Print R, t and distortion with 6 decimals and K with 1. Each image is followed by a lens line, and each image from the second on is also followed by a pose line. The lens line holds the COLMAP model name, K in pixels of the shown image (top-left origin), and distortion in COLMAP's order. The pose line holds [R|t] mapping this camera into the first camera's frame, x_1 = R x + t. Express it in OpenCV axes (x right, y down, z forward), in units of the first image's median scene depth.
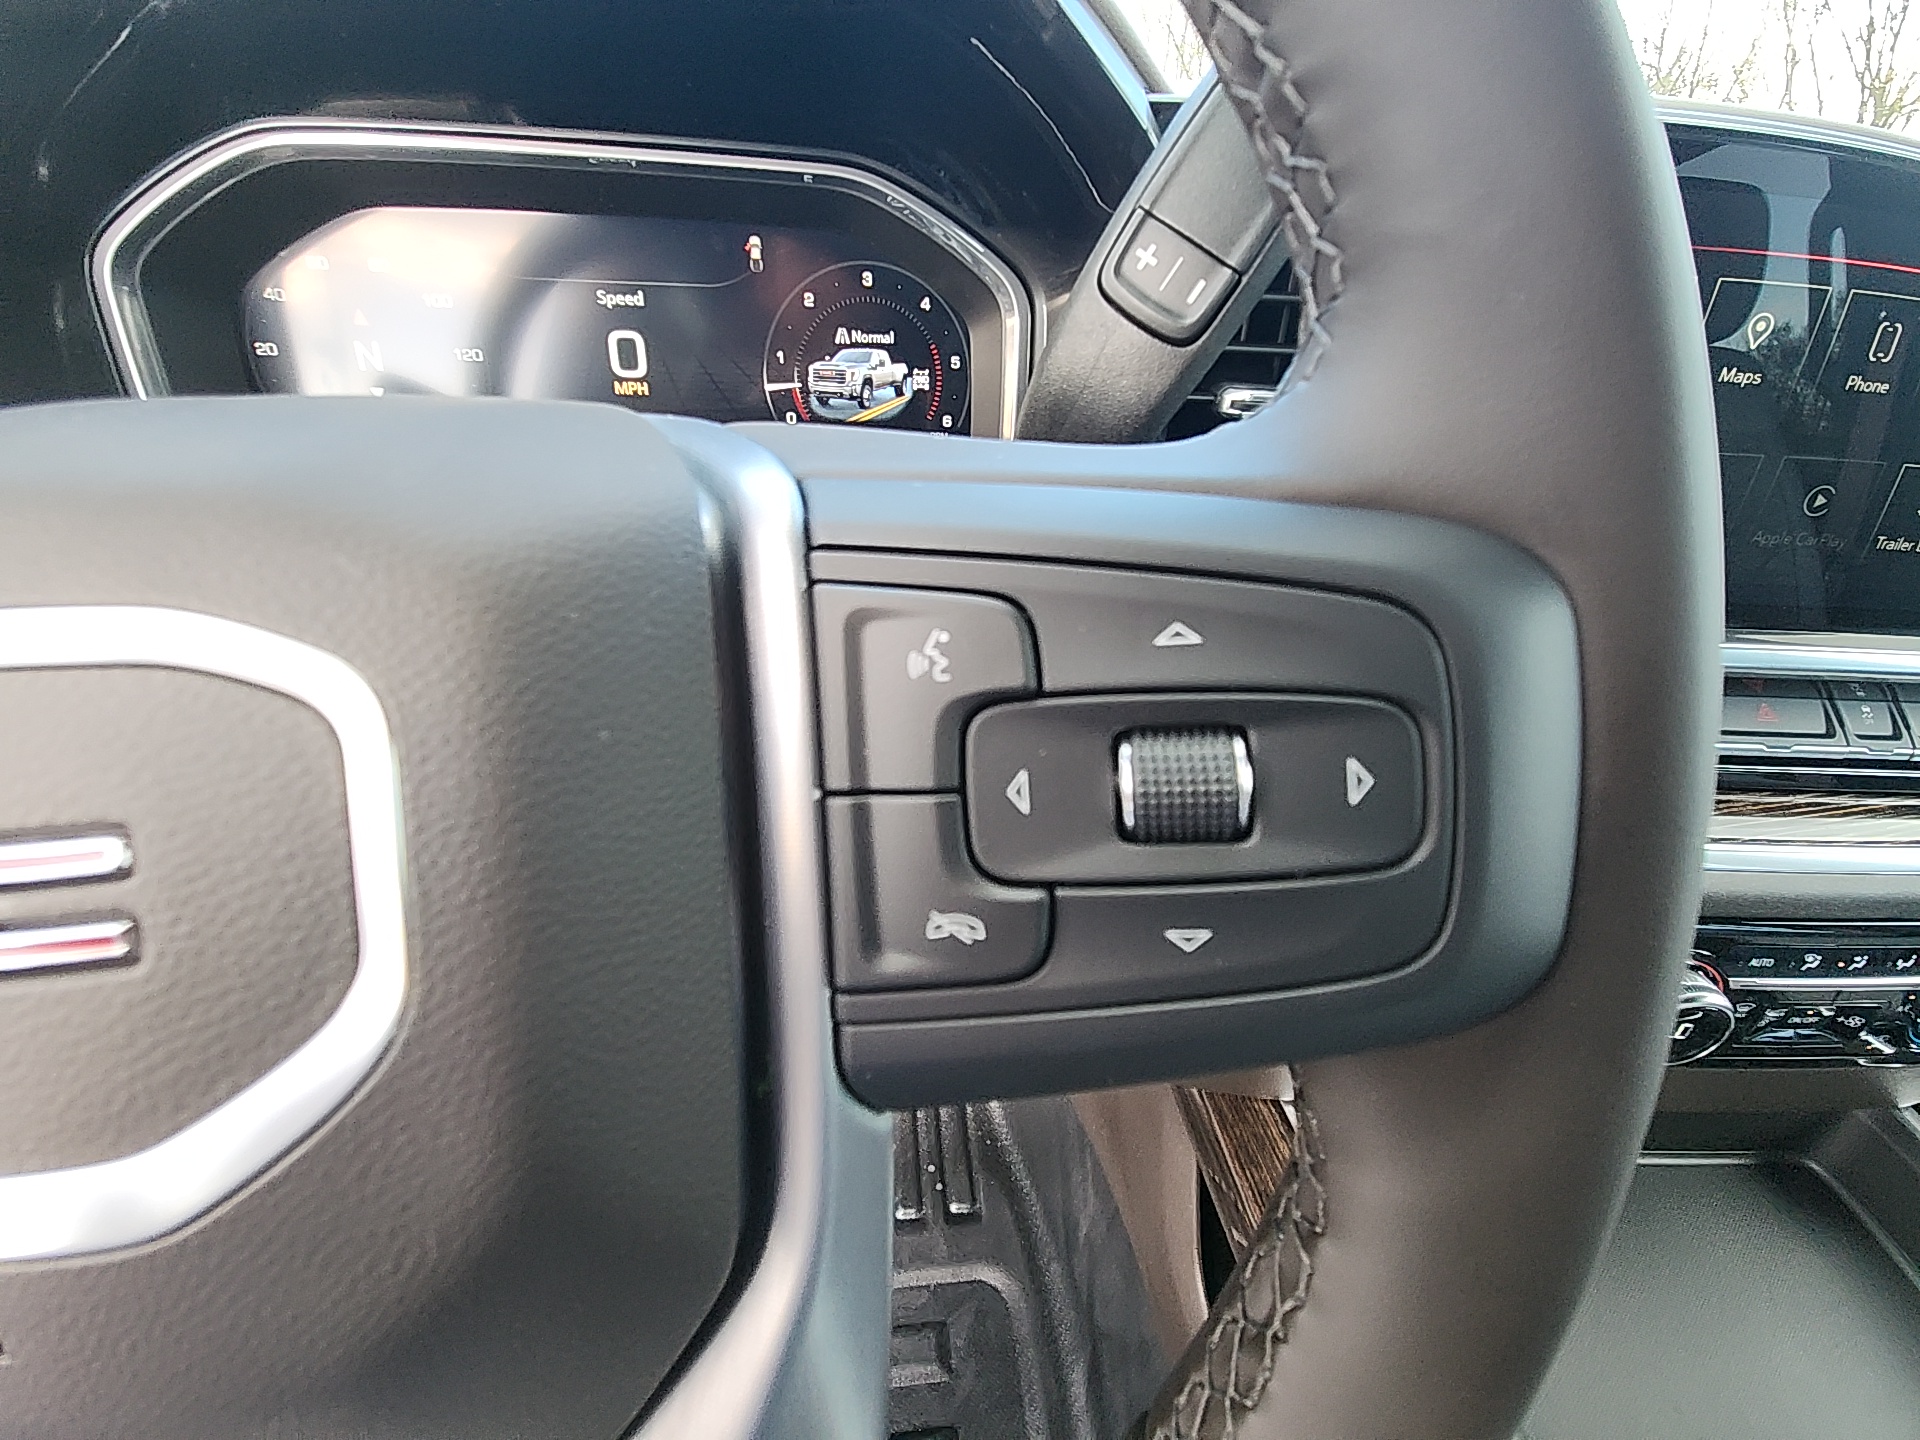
lens RADIAL K [[773.6, 0, 957.4], [0, 773.6, 704.6], [0, 0, 1]] dist [0.016121, -0.012988]
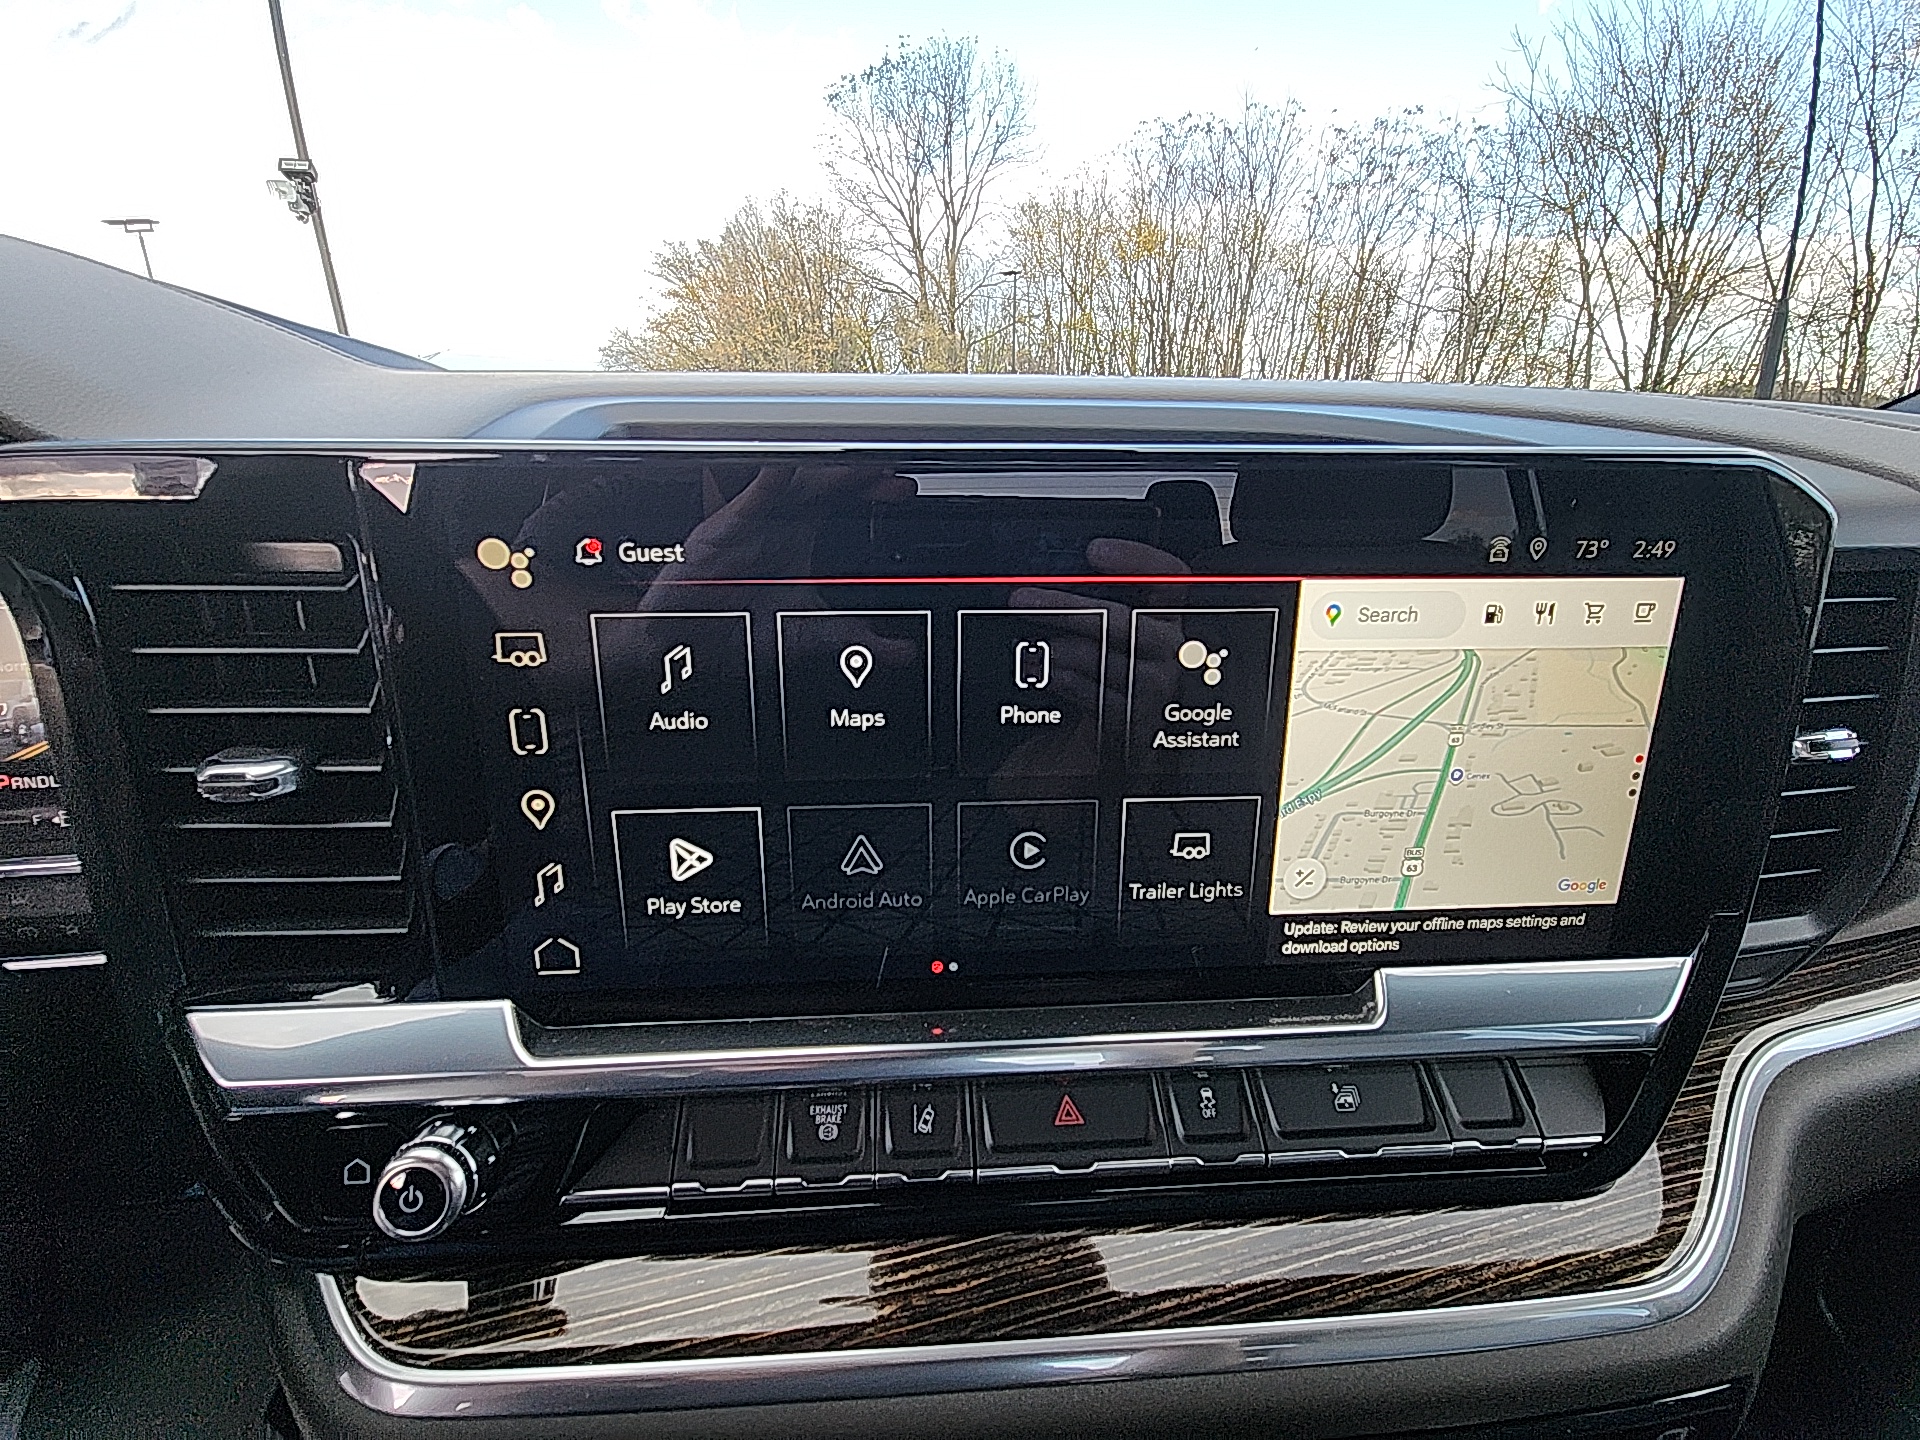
lens RADIAL K [[767.0, 0, 948.7], [0, 767.0, 702.4], [0, 0, 1]] dist [0.012312, -0.005762]
pose [[0.997002, -0.050286, 0.058802, 0.850405], [0.061353, 0.976867, -0.204856, -0.218774], [-0.047141, 0.207850, 0.977024, 0.176883]]
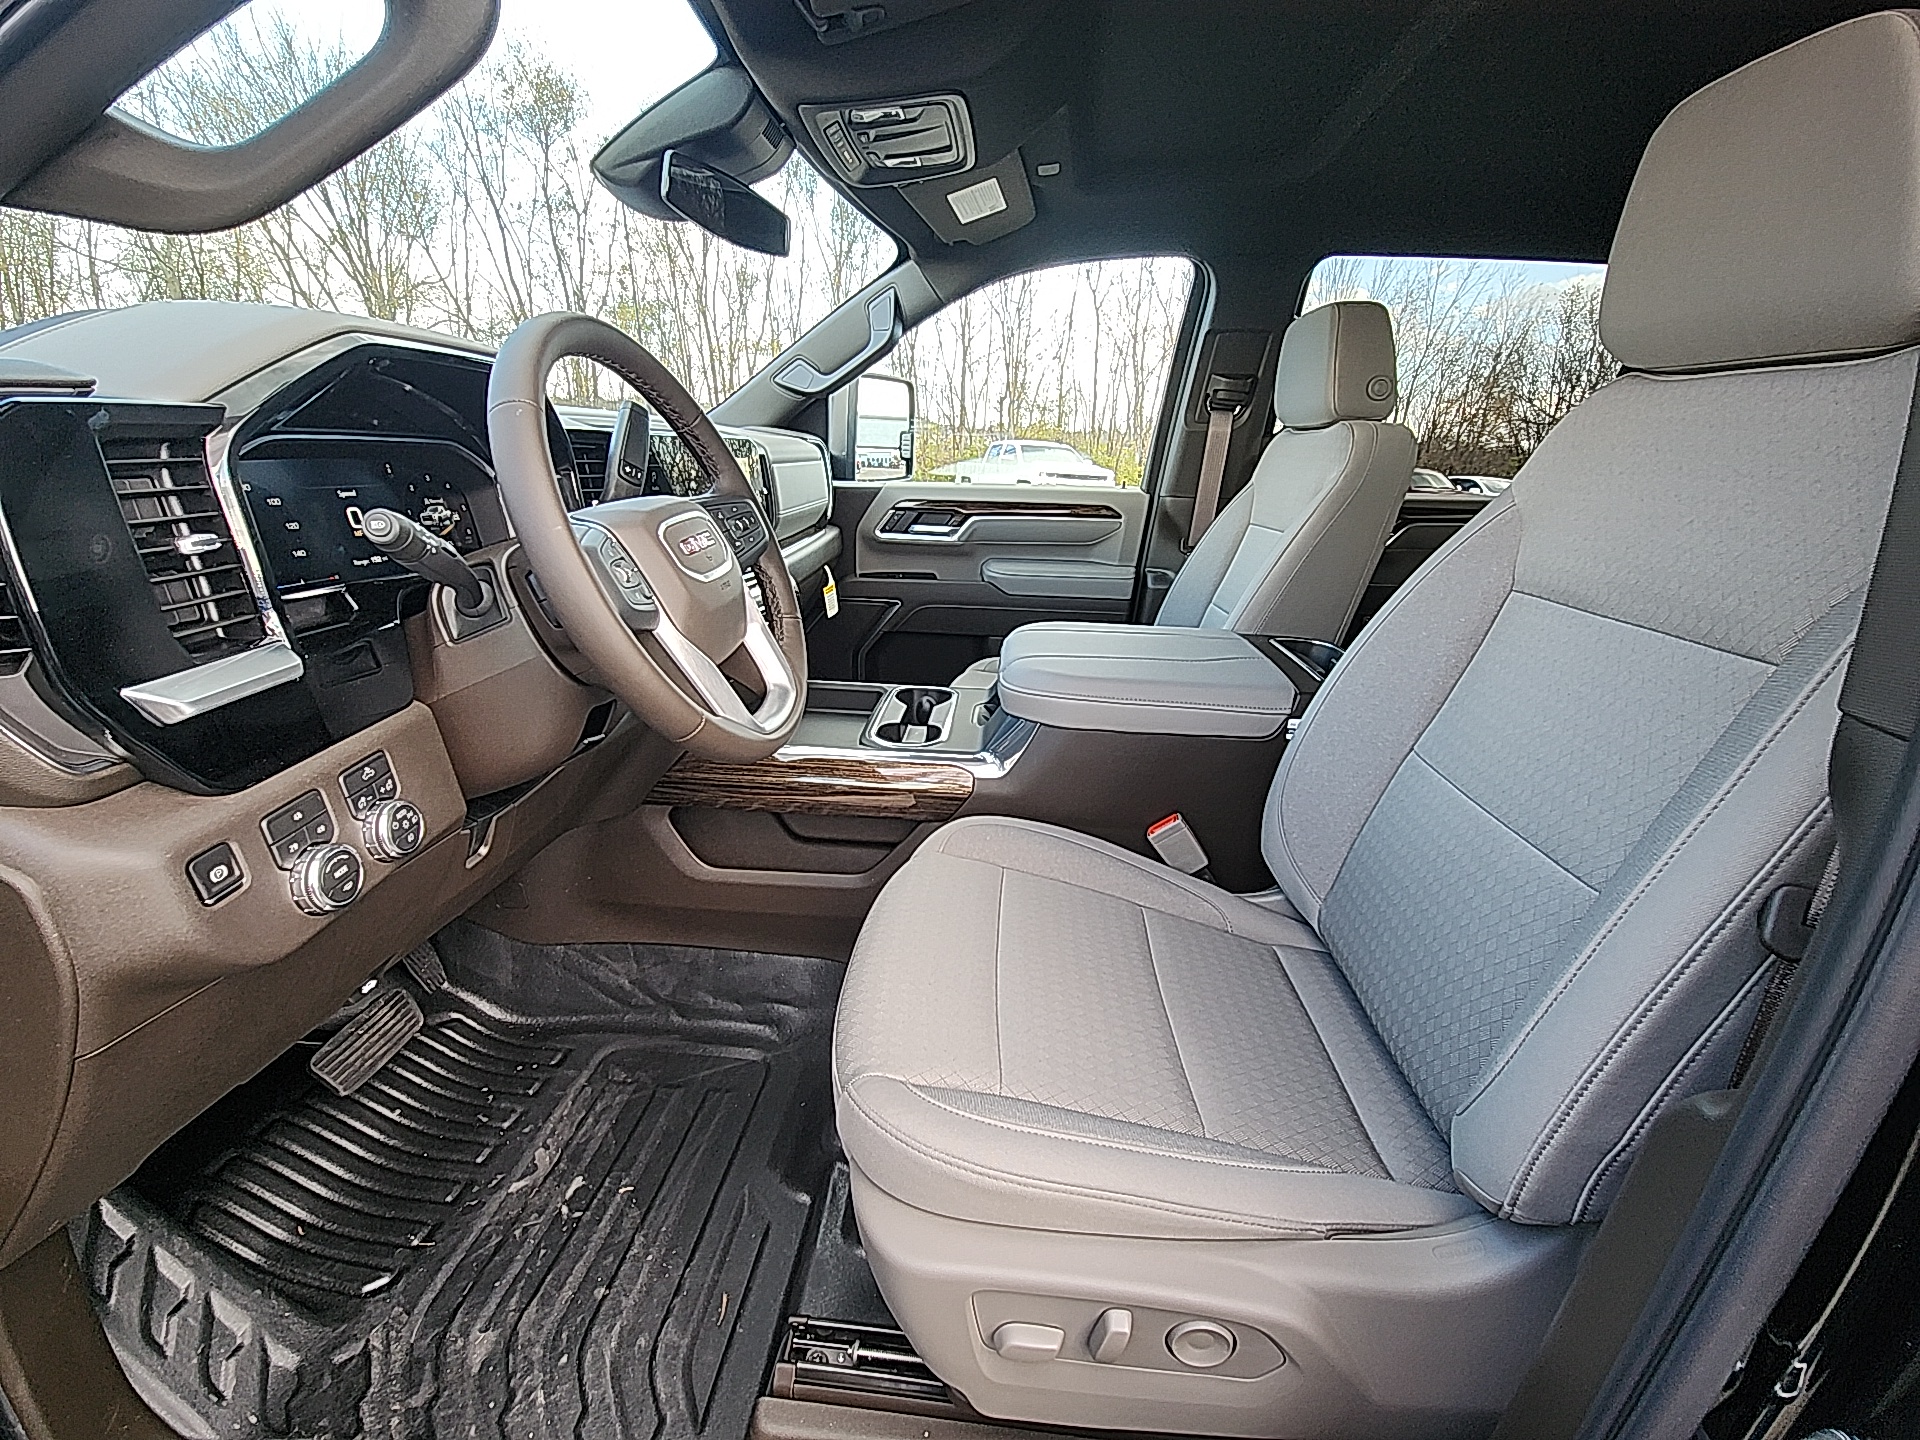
lens RADIAL K [[767.0, 0, 948.7], [0, 767.0, 702.4], [0, 0, 1]] dist [0.012312, -0.005762]
pose [[0.202618, -0.333289, 0.920795, -2.228786], [0.483409, 0.851784, 0.201938, 0.333416], [-0.851623, 0.404205, 0.333702, -0.875005]]
